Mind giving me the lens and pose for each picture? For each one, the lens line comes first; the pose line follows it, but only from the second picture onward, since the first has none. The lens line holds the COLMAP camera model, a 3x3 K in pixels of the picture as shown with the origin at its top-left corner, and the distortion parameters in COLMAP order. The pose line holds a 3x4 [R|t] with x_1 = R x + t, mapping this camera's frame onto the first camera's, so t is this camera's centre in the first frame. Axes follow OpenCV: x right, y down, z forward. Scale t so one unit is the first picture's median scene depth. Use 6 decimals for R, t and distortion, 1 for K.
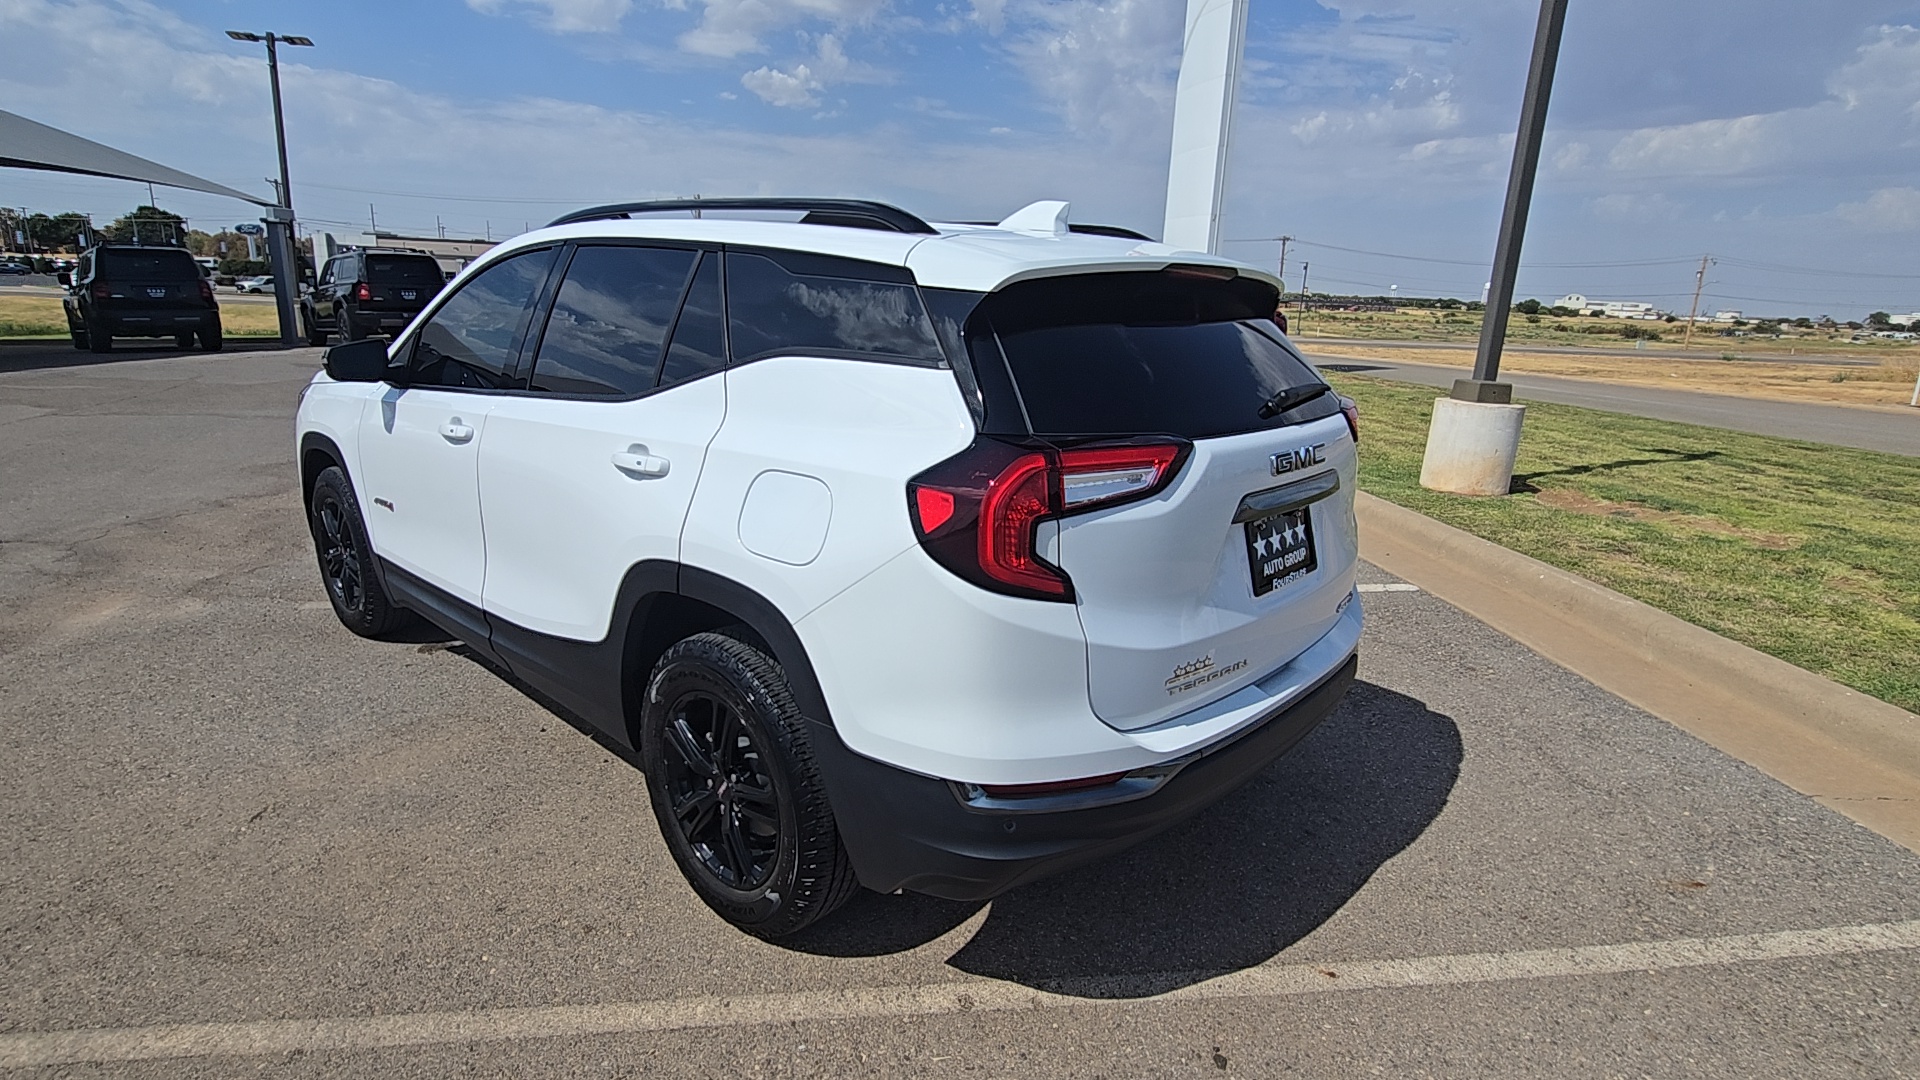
lens RADIAL K [[976.0, 0, 950.5], [0, 976.0, 542.8], [0, 0, 1]] dist [-0.001836, 0.000949]
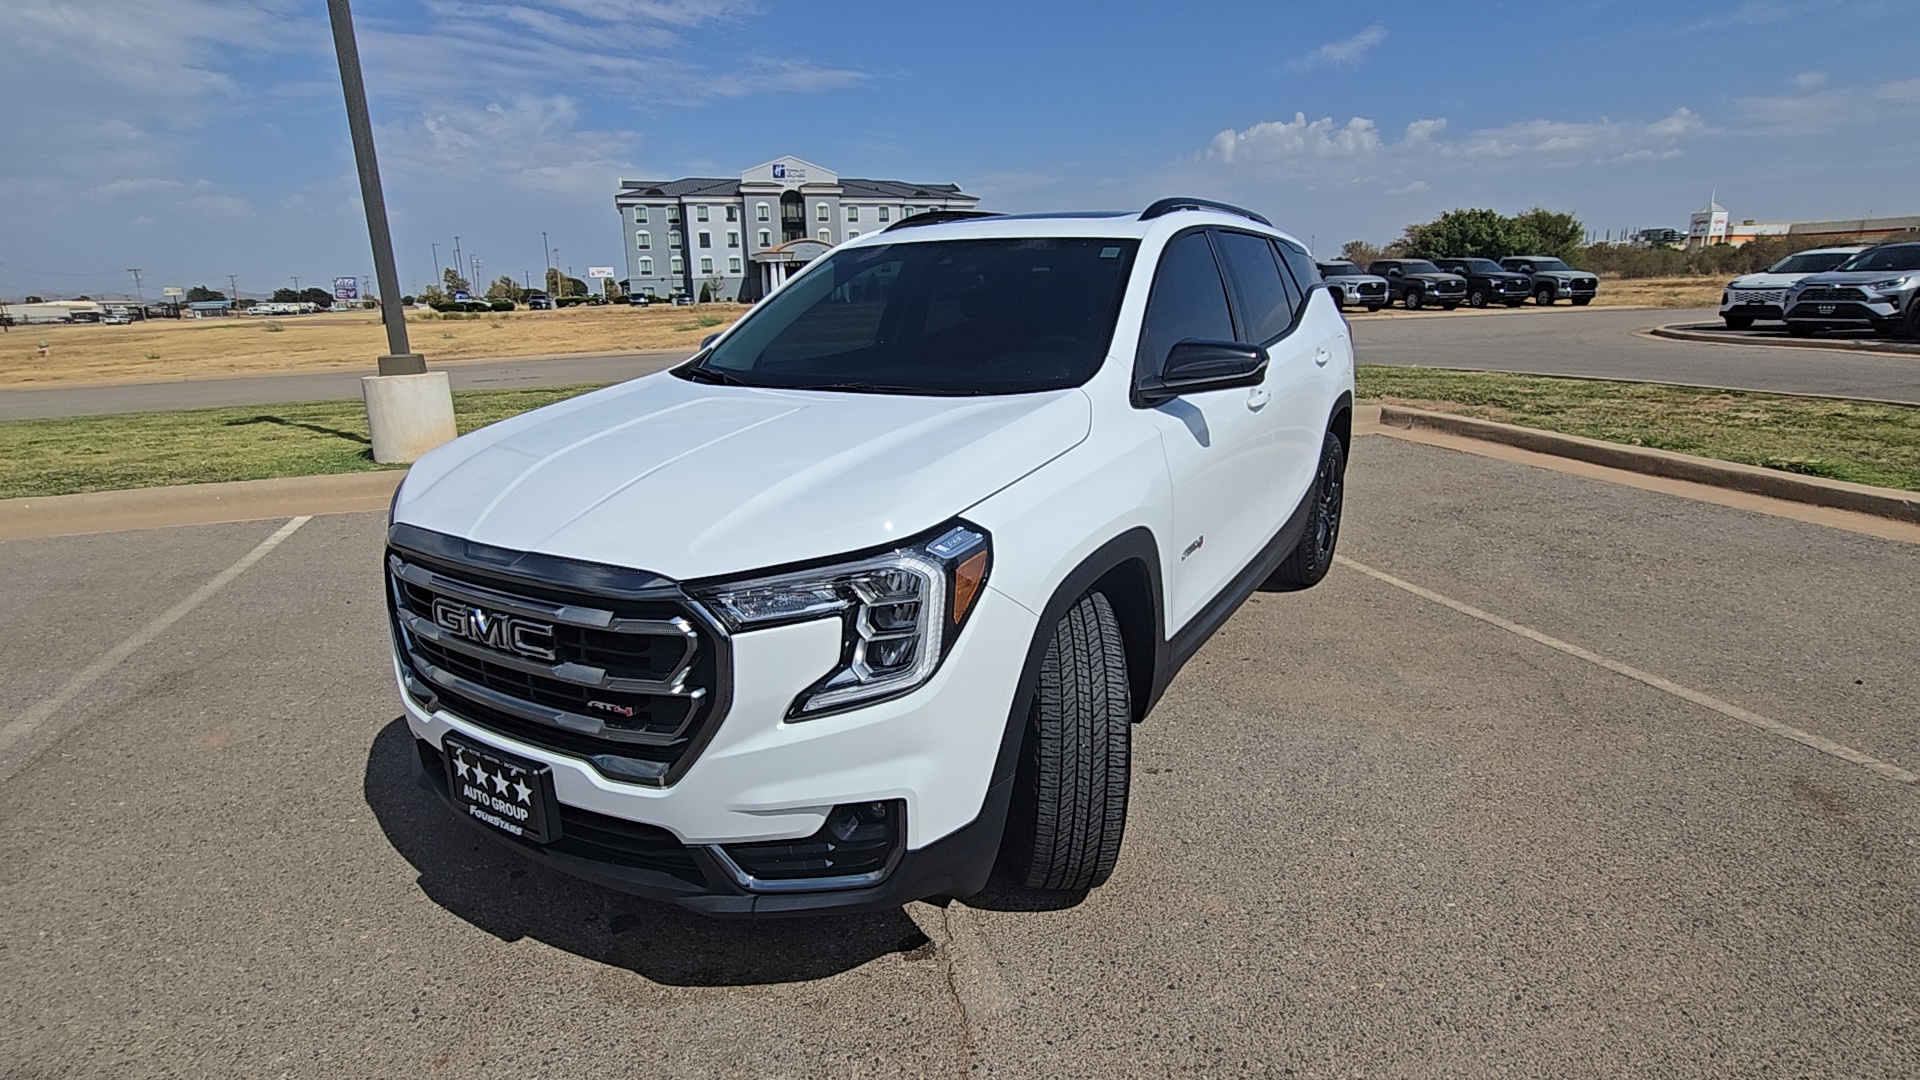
lens RADIAL K [[976.0, 0, 950.5], [0, 976.0, 542.8], [0, 0, 1]] dist [-0.001836, 0.000949]
pose [[-0.173661, -0.286990, 0.942061, -0.223301], [0.266831, 0.907102, 0.325527, -0.060935], [-0.947968, 0.307902, -0.080950, 0.213855]]
